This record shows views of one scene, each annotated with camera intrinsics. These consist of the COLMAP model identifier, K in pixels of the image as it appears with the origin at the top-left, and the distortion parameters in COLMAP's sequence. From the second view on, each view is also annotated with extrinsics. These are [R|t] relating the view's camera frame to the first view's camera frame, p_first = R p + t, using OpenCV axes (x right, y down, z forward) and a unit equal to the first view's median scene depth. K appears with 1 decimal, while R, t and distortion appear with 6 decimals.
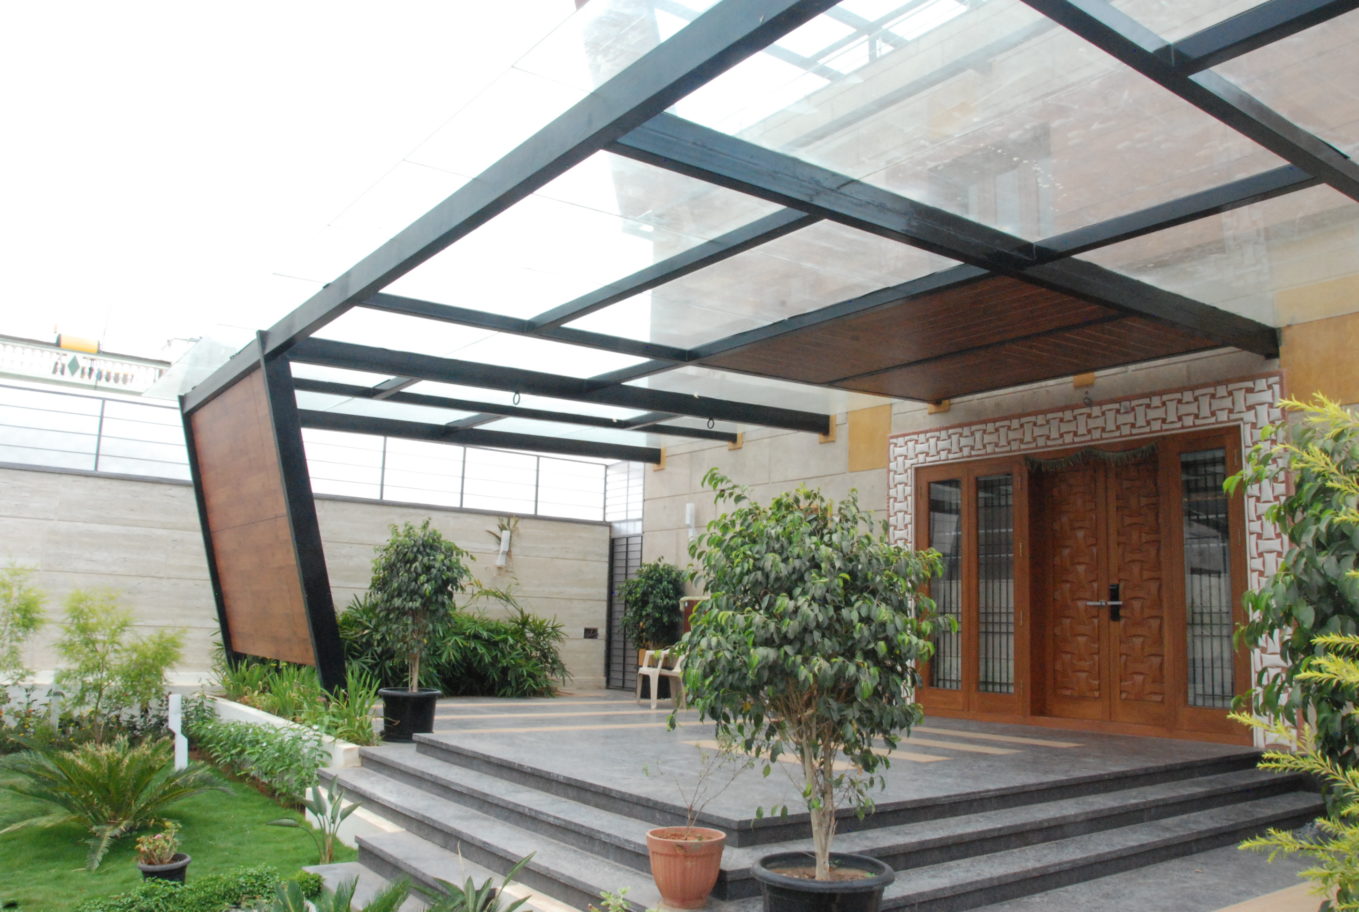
lens RADIAL K [[1070.5, 0, 682.2], [0, 1070.5, 457.6], [0, 0, 1]] dist [-0.158453, 0.107919]
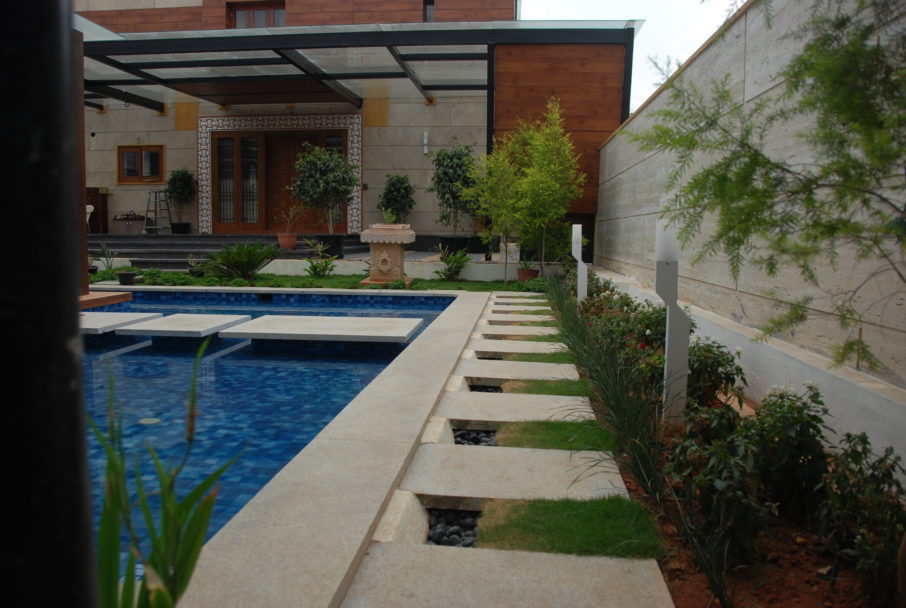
lens RADIAL K [[713.7, 0, 456.9], [0, 713.7, 305.7], [0, 0, 1]] dist [-0.158453, 0.107919]
pose [[0.656390, -0.116837, 0.745320, -0.671655], [-0.106355, 0.963738, 0.244741, -0.057921], [-0.746887, -0.239915, 0.620162, -0.505694]]
